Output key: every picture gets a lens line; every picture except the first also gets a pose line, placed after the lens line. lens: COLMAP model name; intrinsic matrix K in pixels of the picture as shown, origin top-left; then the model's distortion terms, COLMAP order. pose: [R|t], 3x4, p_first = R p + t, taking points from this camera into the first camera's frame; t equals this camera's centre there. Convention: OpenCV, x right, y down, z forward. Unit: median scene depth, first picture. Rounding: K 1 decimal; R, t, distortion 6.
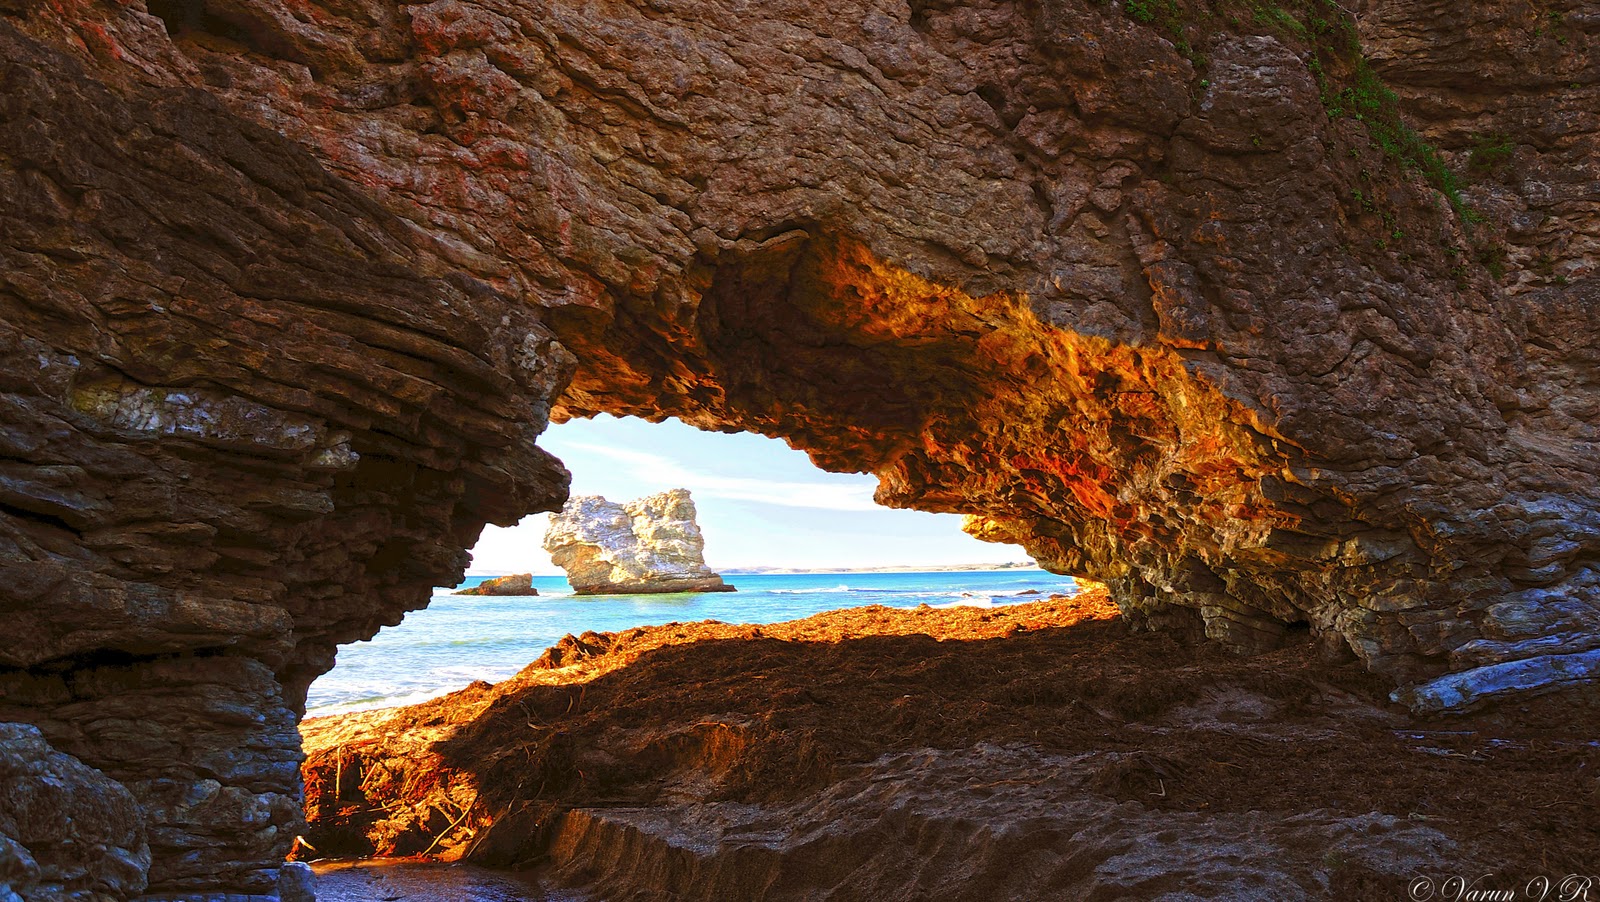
lens RADIAL K [[1284.8, 0, 807.3], [0, 1284.8, 375.1], [0, 0, 1]] dist [-0.099090, 0.021480]
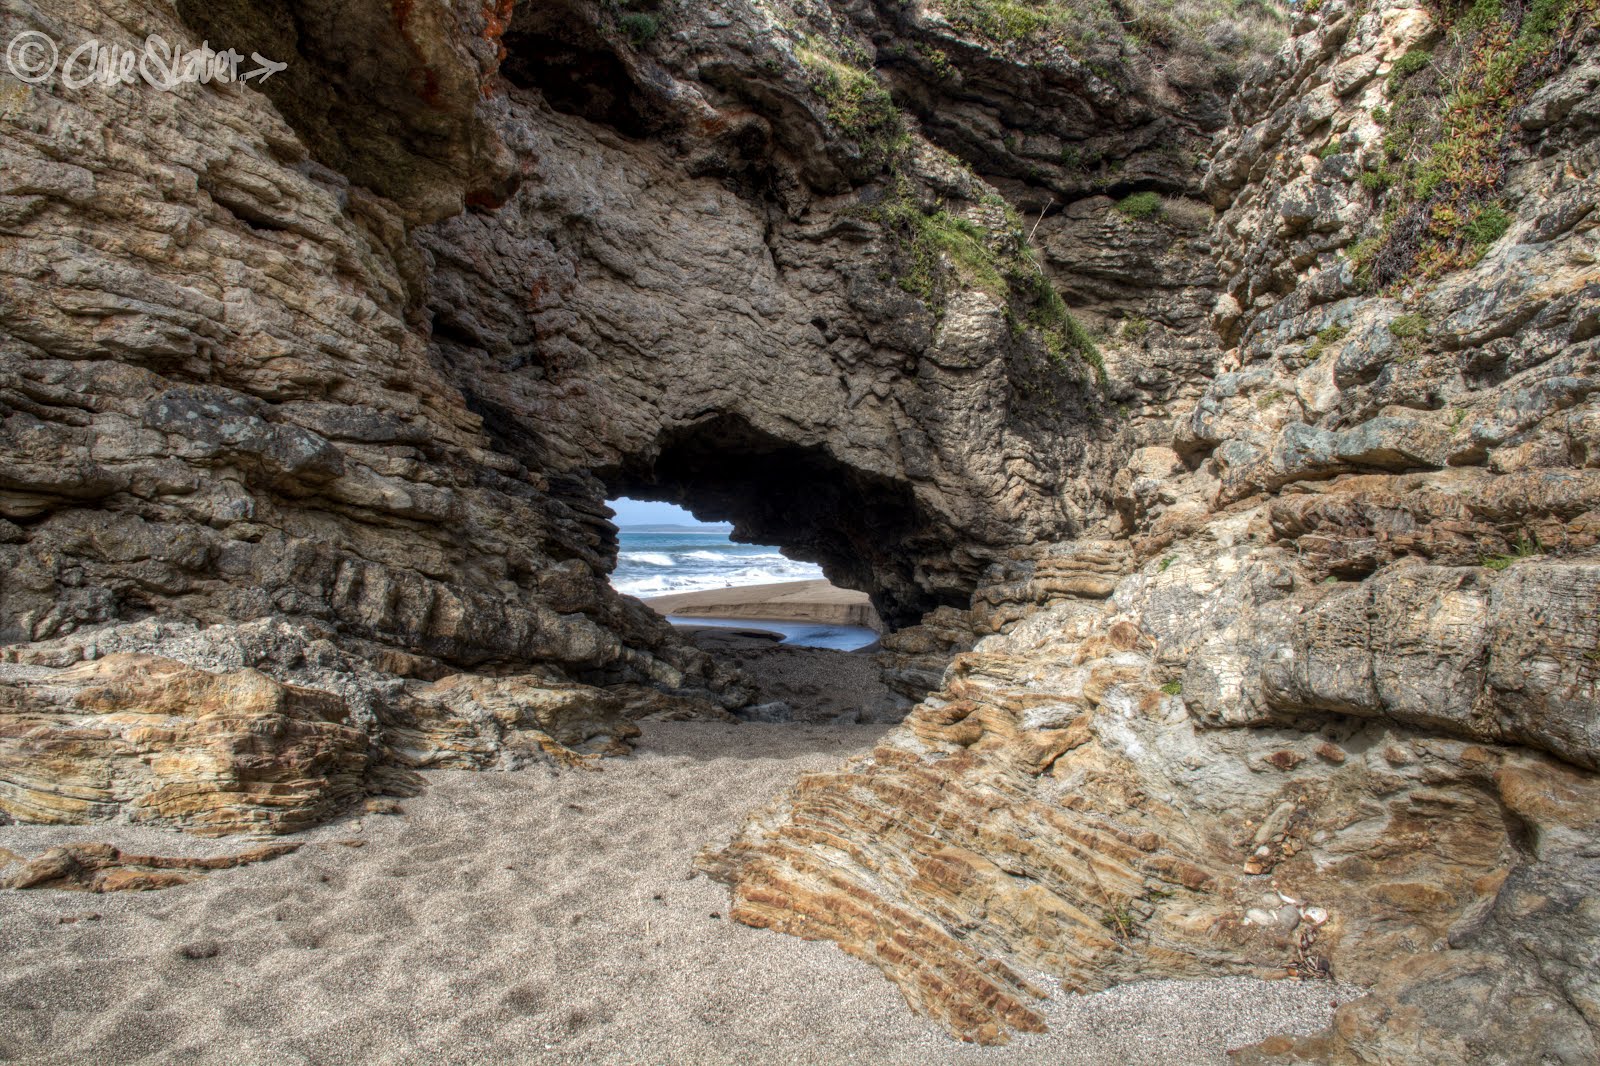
lens RADIAL K [[1415.3, 0, 801.1], [0, 1415.3, 534.9], [0, 0, 1]] dist [-0.001442, -0.000693]
pose [[0.985738, 0.023873, 0.166587, -0.207473], [-0.049633, 0.987097, 0.152239, -0.245180], [-0.160803, -0.158336, 0.974203, -0.976364]]
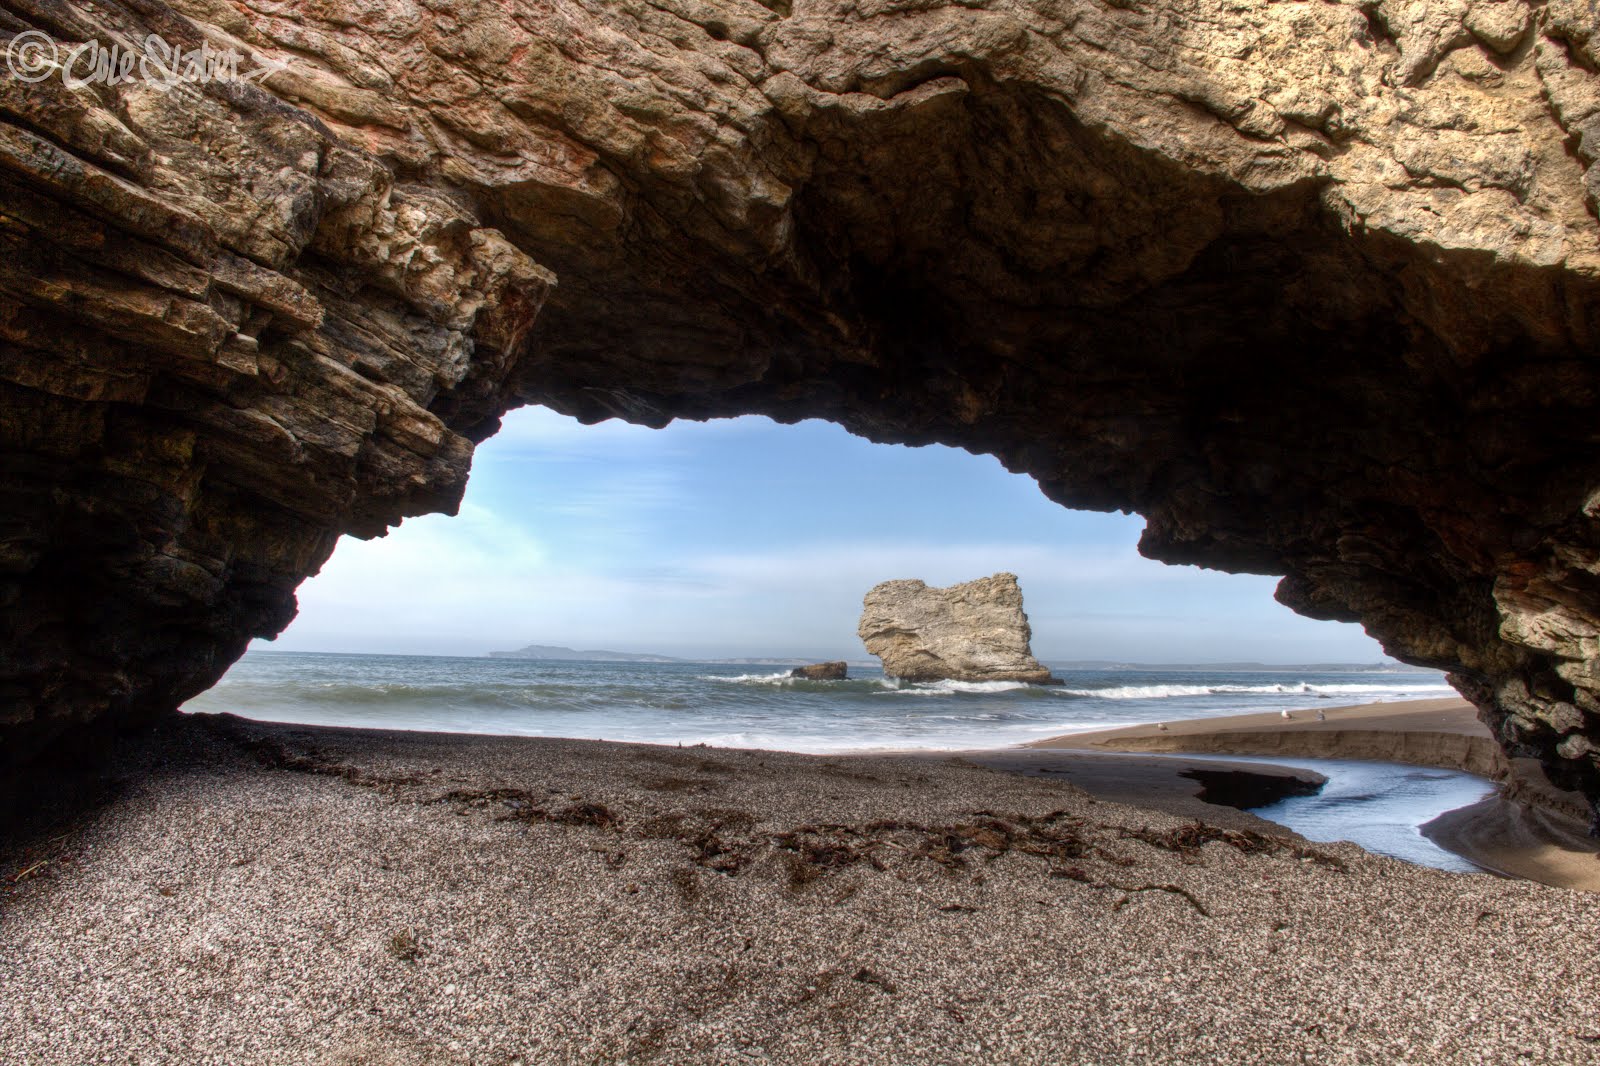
lens RADIAL K [[1390.8, 0, 784.2], [0, 1390.8, 536.3], [0, 0, 1]] dist [-0.138010, 0.108378]
pose [[0.967062, 0.006564, -0.254458, 0.080468], [0.009247, 0.998102, 0.060891, 0.060758], [0.254375, -0.061238, 0.965165, 0.331174]]
